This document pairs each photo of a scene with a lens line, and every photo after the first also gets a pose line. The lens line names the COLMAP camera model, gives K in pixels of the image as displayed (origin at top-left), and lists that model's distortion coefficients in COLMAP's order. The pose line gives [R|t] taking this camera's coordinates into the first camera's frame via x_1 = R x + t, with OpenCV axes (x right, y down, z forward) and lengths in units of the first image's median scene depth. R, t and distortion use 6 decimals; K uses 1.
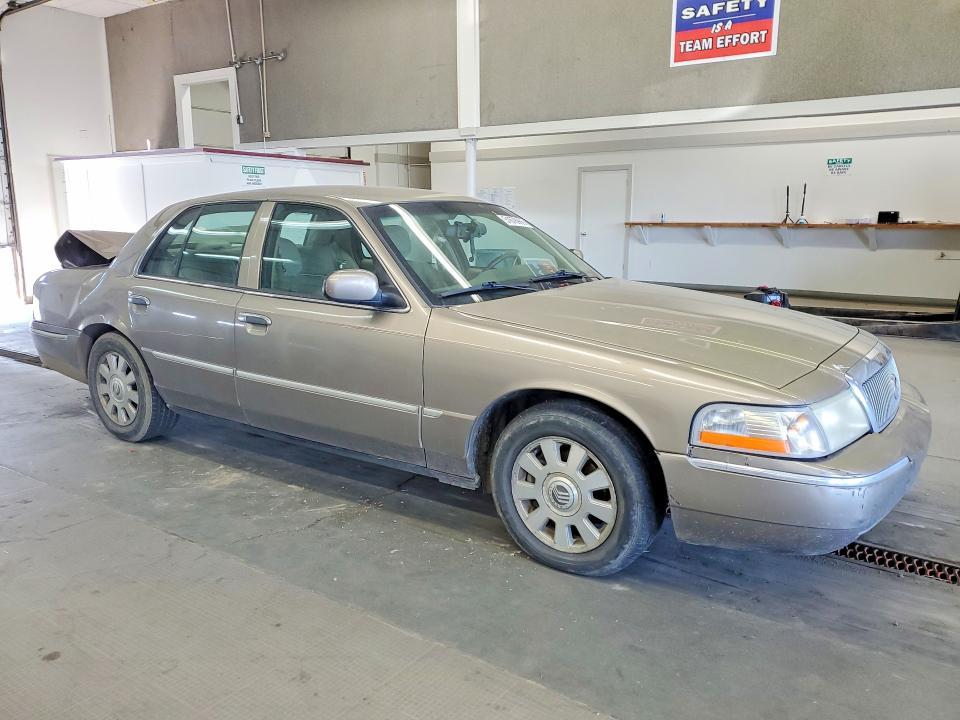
lens RADIAL K [[760.6, 0, 495.2], [0, 760.6, 358.0], [0, 0, 1]] dist [0.022901, 0.008584]
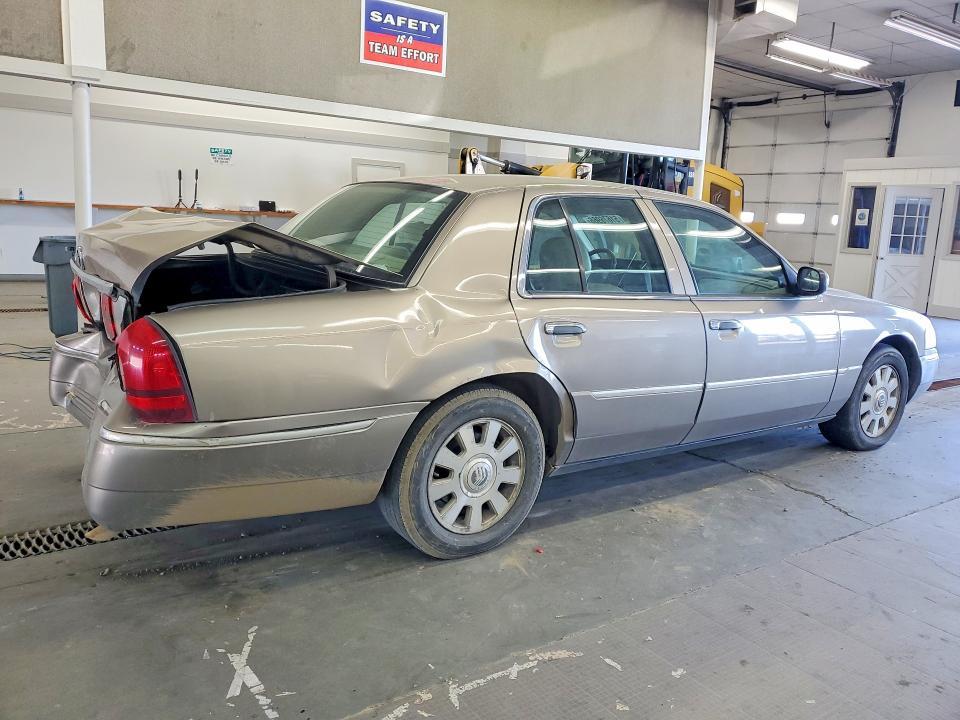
lens RADIAL K [[756.0, 0, 474.9], [0, 756.0, 342.6], [0, 0, 1]] dist [0.014147, 0.011962]
pose [[0.355488, -0.138326, 0.924389, -0.754406], [0.127890, 0.986885, 0.098496, -0.093528], [-0.925890, 0.083206, 0.368517, 0.540462]]
